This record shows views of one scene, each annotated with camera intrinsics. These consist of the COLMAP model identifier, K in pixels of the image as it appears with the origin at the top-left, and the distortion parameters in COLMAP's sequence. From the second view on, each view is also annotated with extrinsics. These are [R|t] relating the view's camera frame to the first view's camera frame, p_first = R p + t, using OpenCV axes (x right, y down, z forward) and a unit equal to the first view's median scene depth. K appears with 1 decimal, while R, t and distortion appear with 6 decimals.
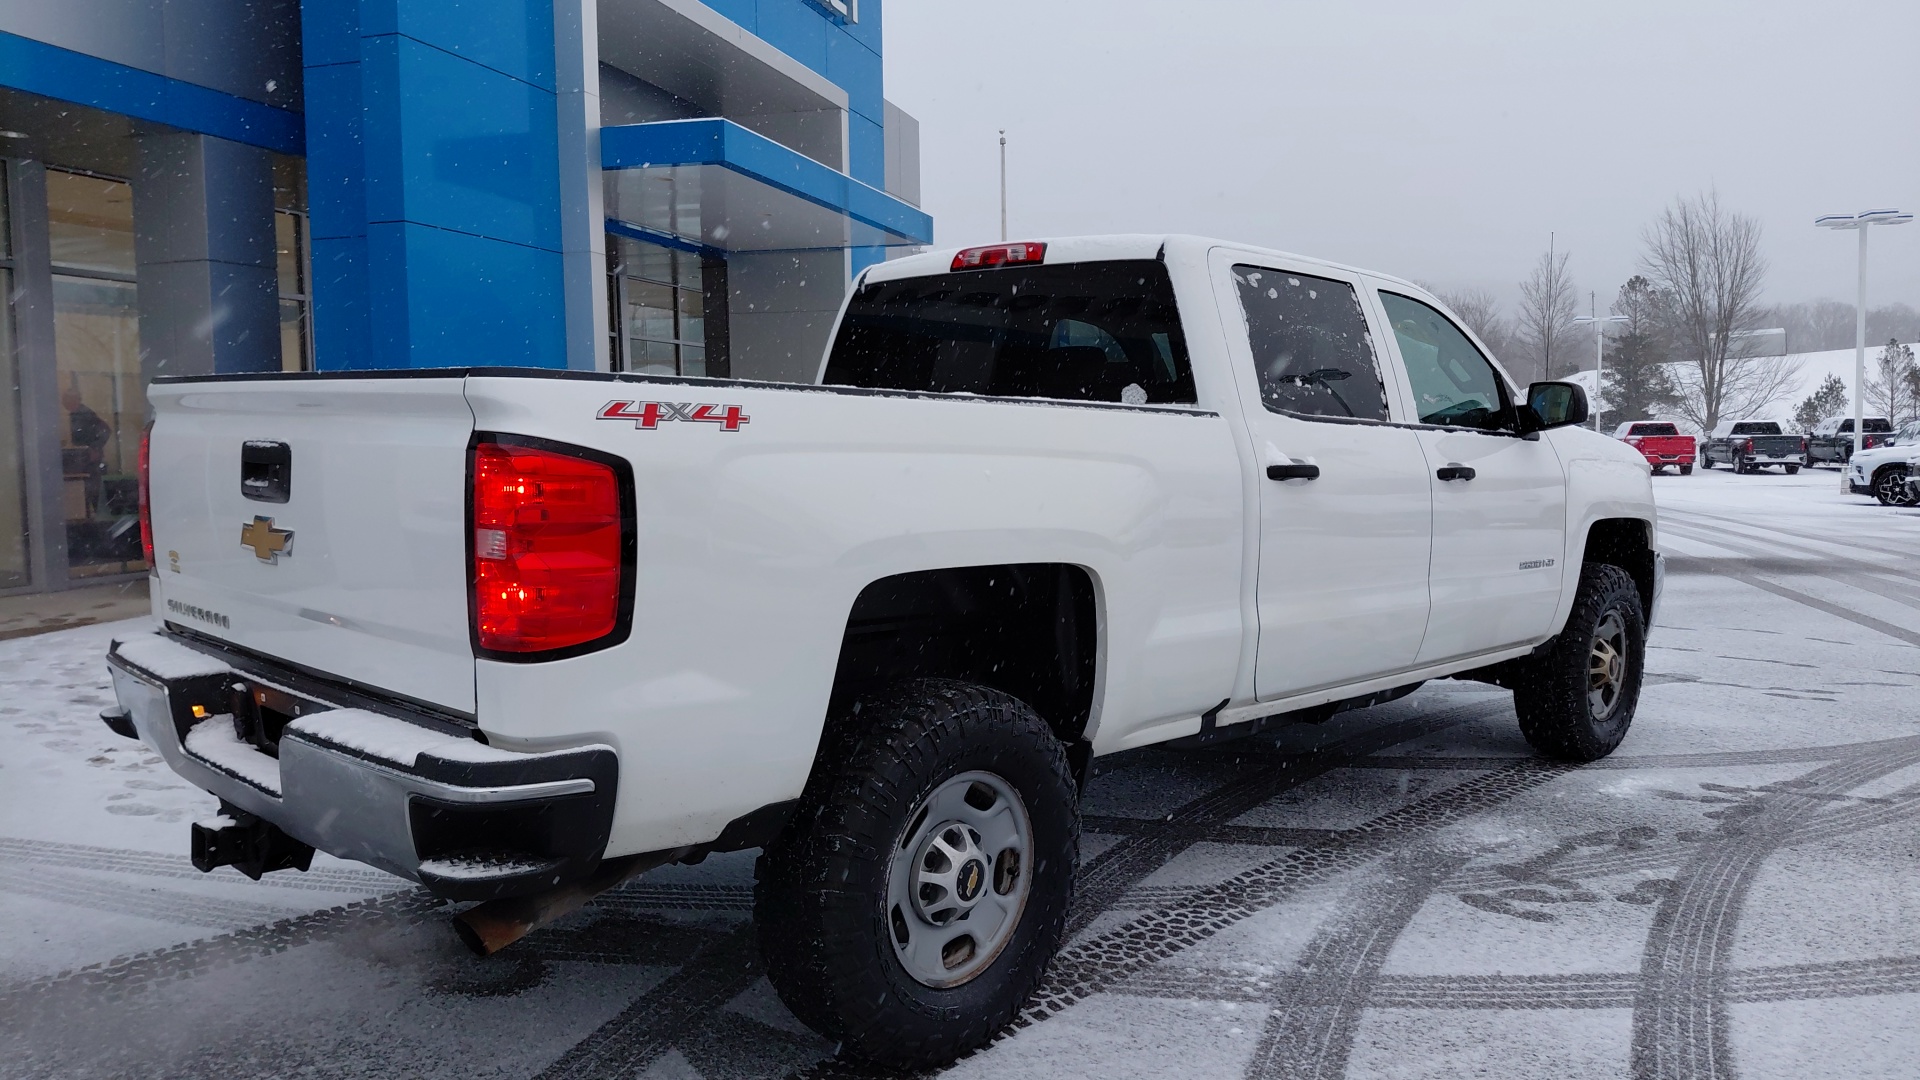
lens RADIAL K [[1421.7, 0, 986.4], [0, 1421.7, 539.4], [0, 0, 1]] dist [0.052382, -0.077404]
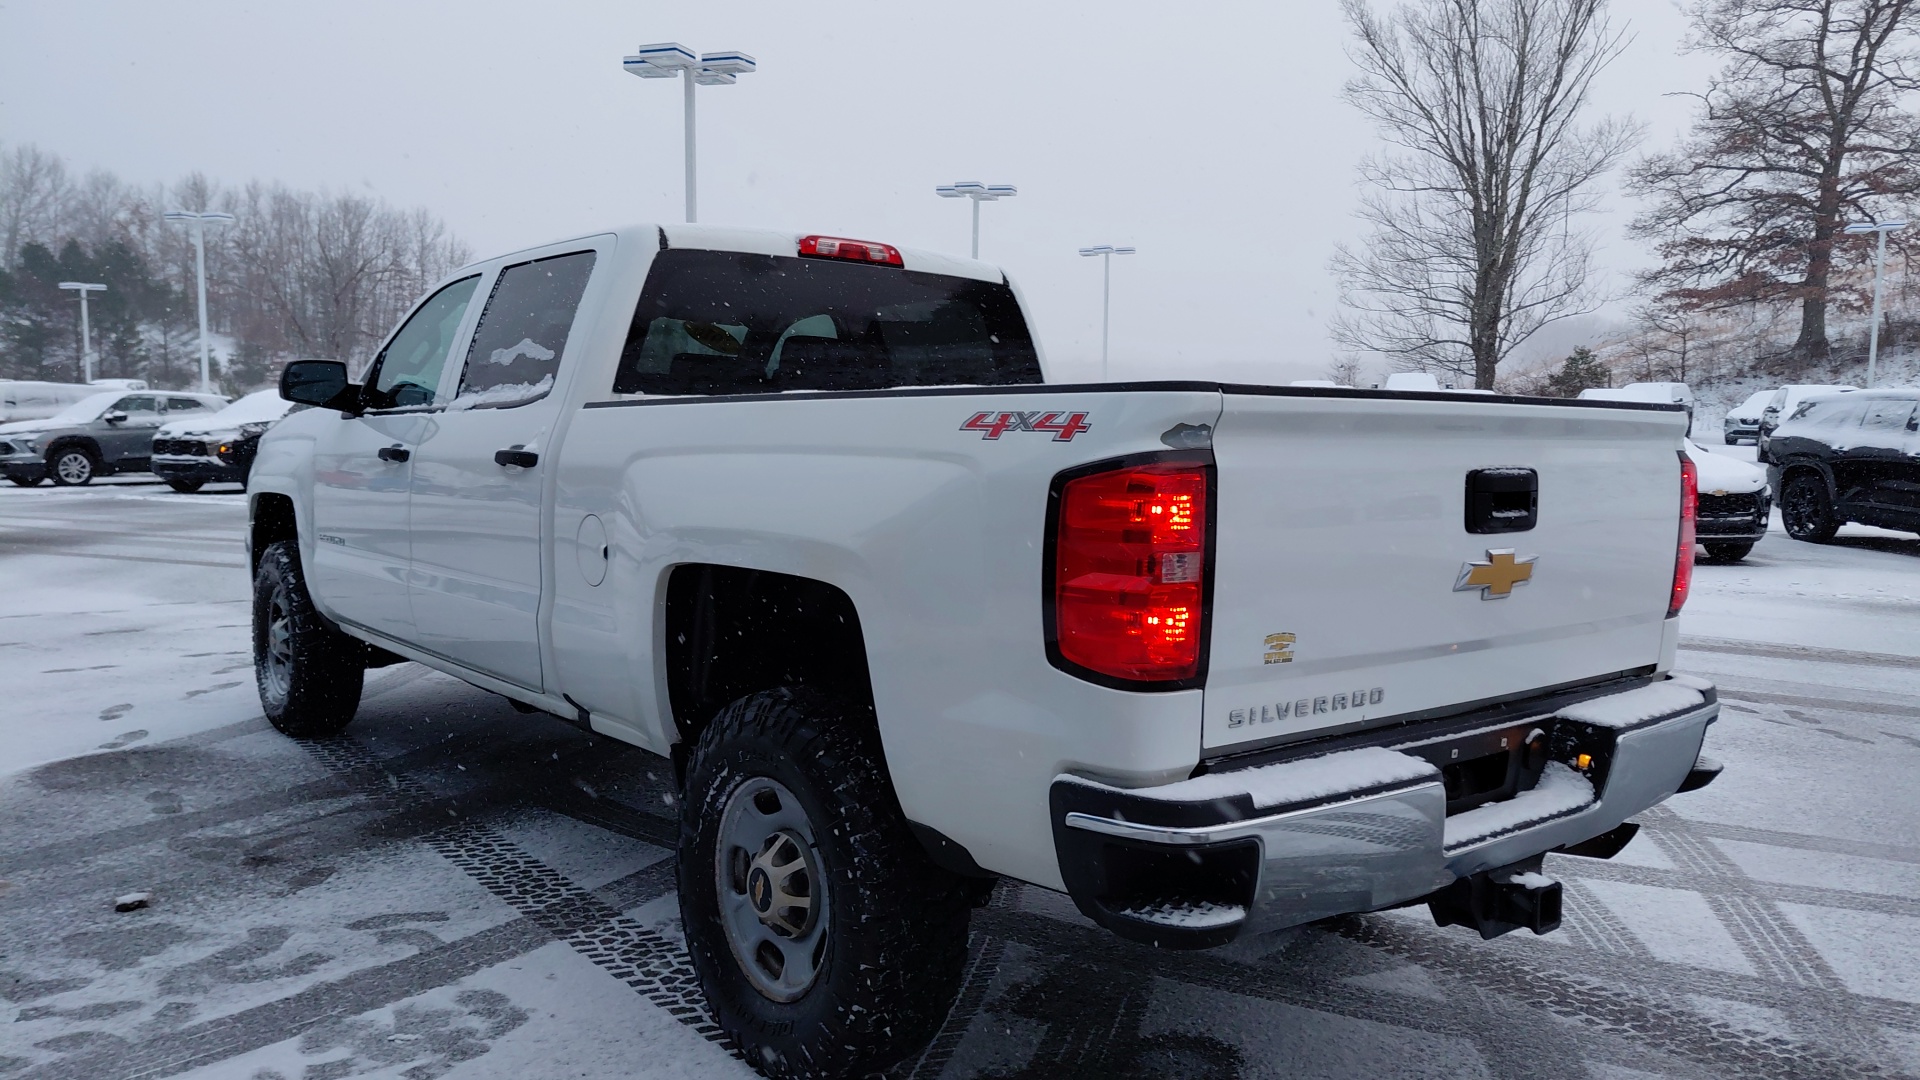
lens RADIAL K [[1421.7, 0, 965.8], [0, 1421.7, 539.6], [0, 0, 1]] dist [0.052382, -0.077404]
pose [[0.122619, -0.095879, 0.987812, -0.695170], [0.061858, 0.994126, 0.088813, -0.060203], [-0.990524, 0.050213, 0.127830, 0.579430]]
